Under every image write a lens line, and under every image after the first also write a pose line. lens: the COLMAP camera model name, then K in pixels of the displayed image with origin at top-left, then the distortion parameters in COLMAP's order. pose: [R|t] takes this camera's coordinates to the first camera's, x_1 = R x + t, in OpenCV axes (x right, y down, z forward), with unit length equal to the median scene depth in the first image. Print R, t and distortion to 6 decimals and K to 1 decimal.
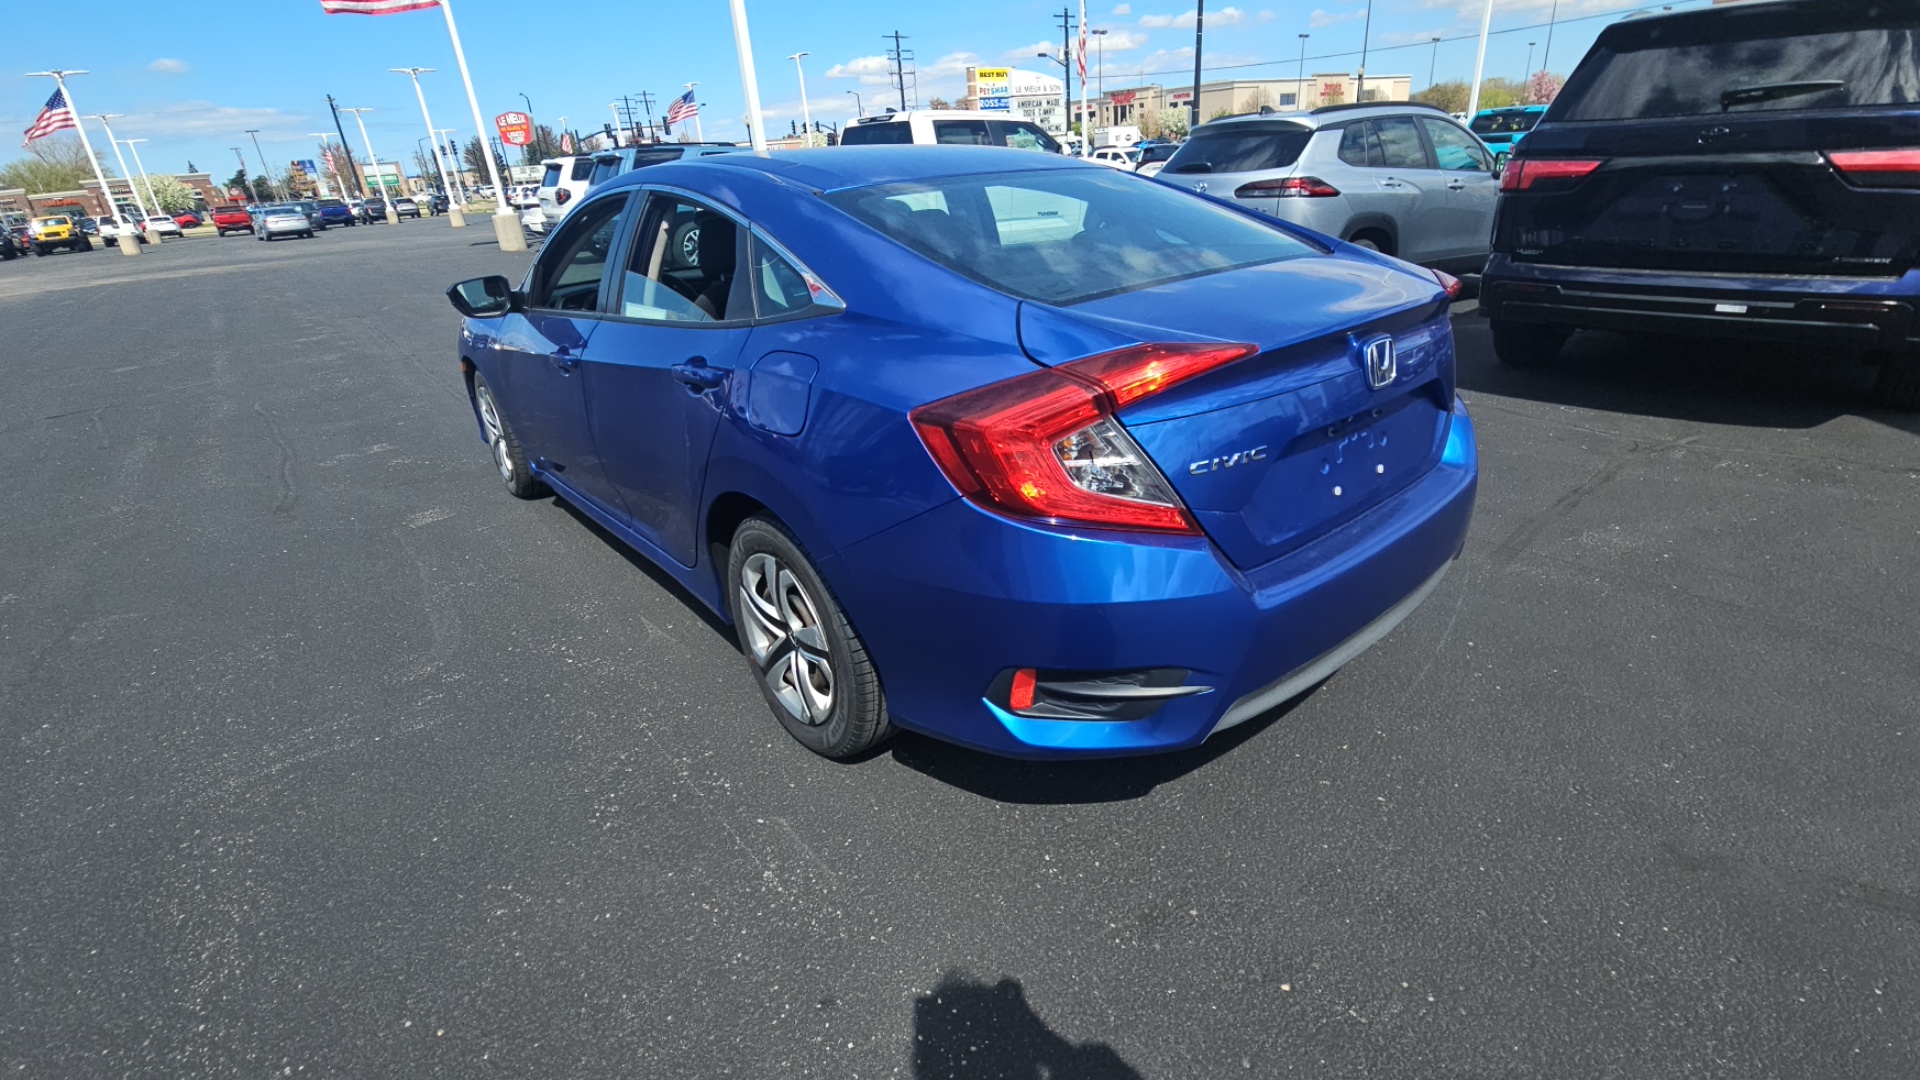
lens RADIAL K [[860.9, 0, 979.1], [0, 860.9, 546.0], [0, 0, 1]] dist [0.007705, -0.006099]
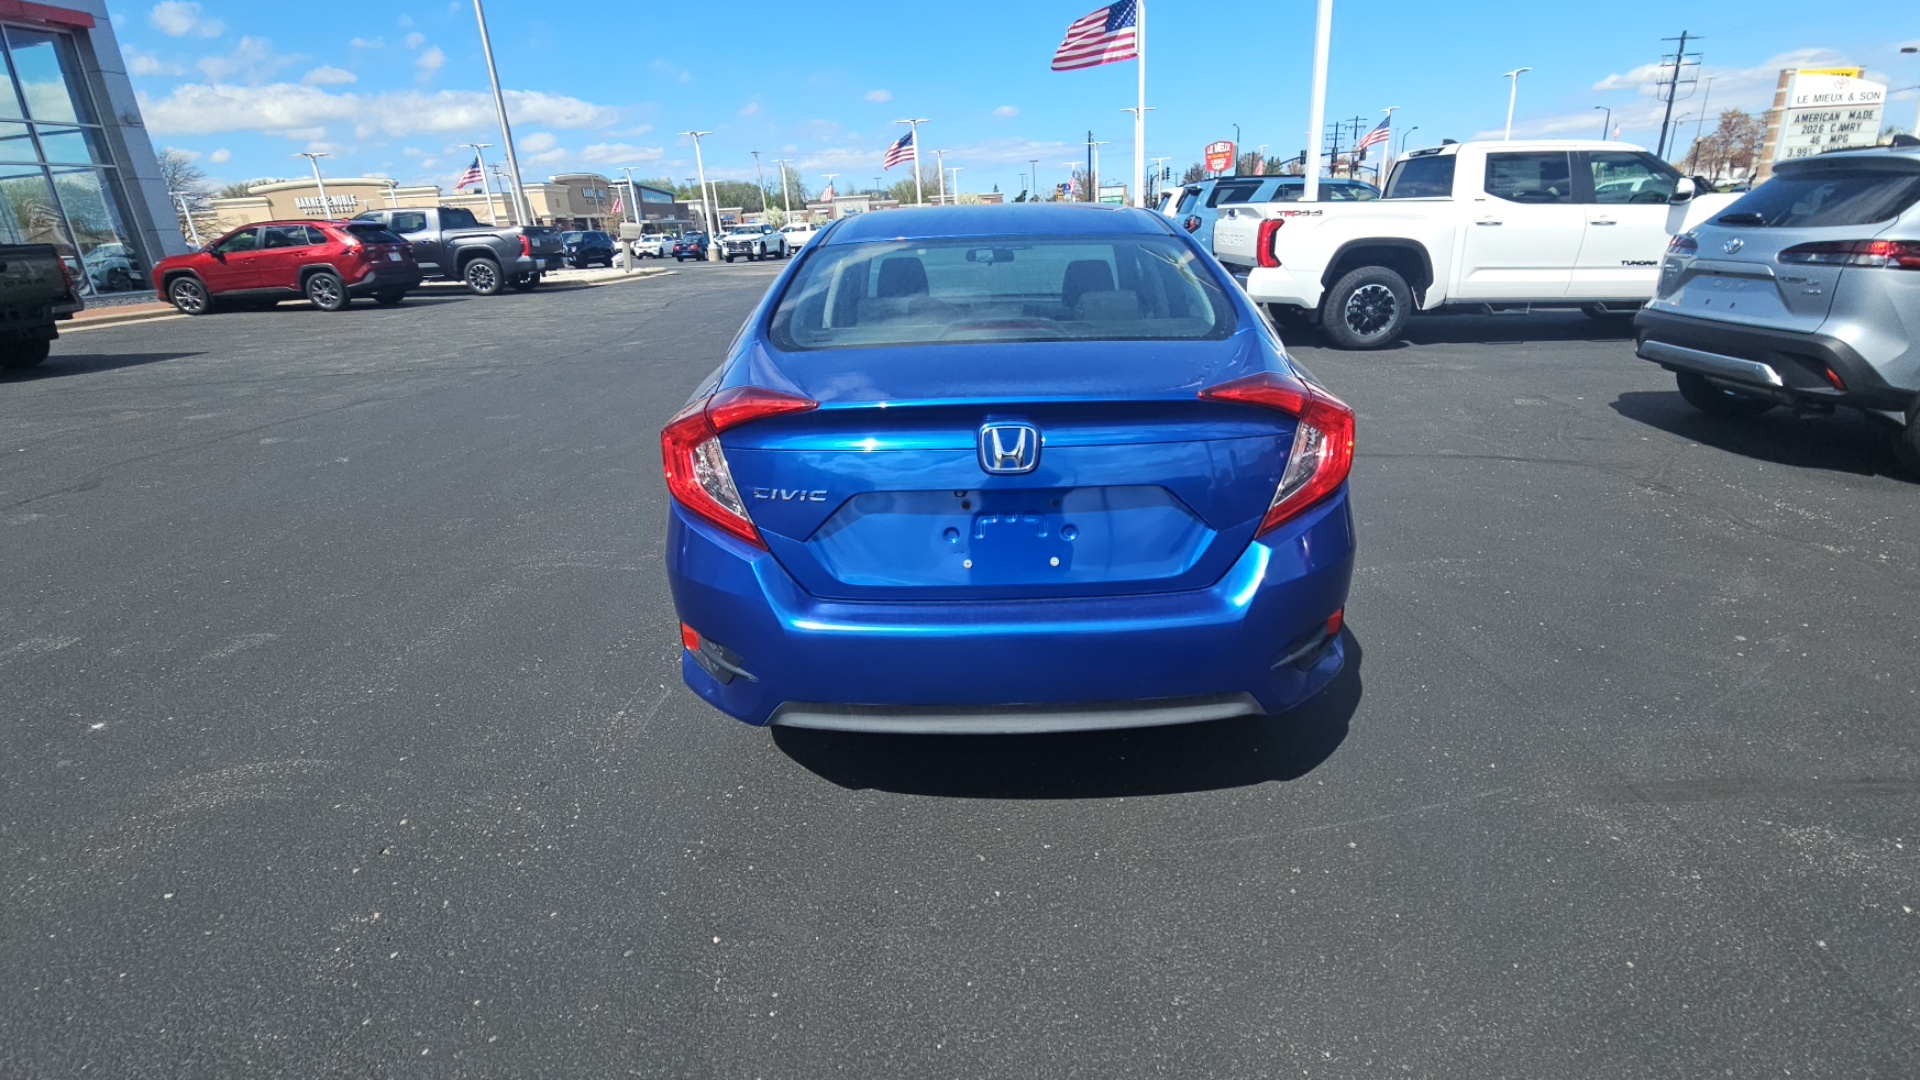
lens RADIAL K [[860.9, 0, 979.1], [0, 860.9, 546.0], [0, 0, 1]] dist [0.007705, -0.006099]
pose [[0.749119, 0.261730, -0.608538, 0.291467], [-0.275503, 0.958516, 0.073105, -0.045332], [0.602428, 0.112890, 0.790150, 0.055979]]
